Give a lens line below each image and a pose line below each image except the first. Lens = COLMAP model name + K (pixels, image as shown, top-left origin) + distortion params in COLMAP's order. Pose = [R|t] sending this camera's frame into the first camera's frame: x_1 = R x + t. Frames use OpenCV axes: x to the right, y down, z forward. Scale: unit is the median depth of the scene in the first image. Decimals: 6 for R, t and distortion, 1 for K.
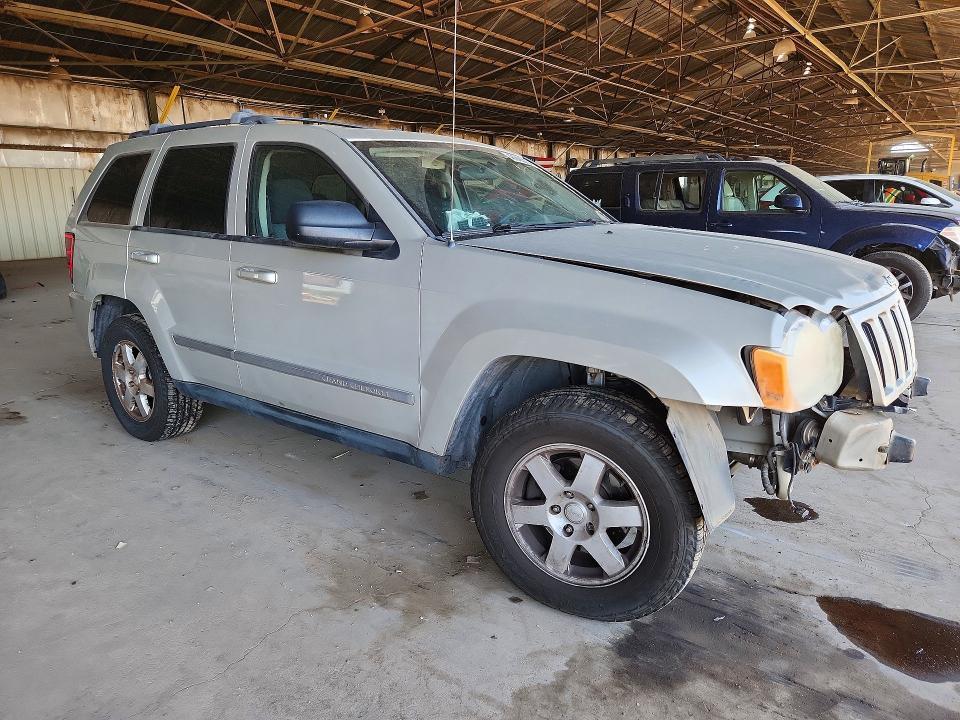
lens RADIAL K [[635.8, 0, 488.8], [0, 635.8, 356.2], [0, 0, 1]] dist [0.061601, -0.008488]
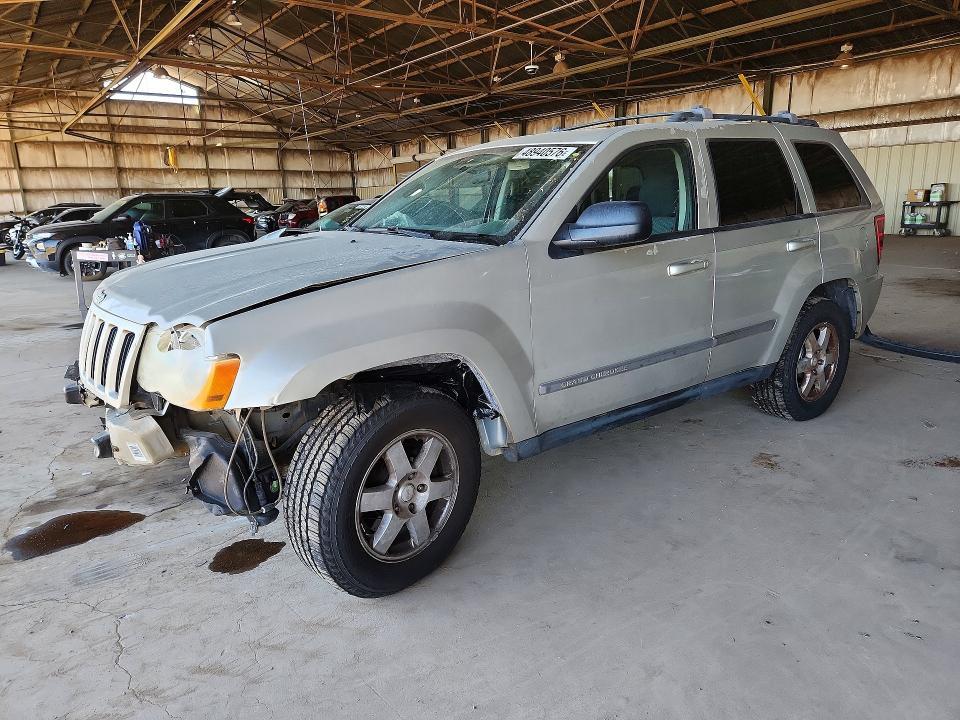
lens RADIAL K [[643.9, 0, 487.6], [0, 643.9, 351.7], [0, 0, 1]] dist [0.000556, 0.000049]
pose [[-0.271032, 0.252466, -0.928872, 1.409345], [-0.187518, 0.932654, 0.308210, -0.449831], [0.944129, 0.257715, -0.205437, 1.797620]]
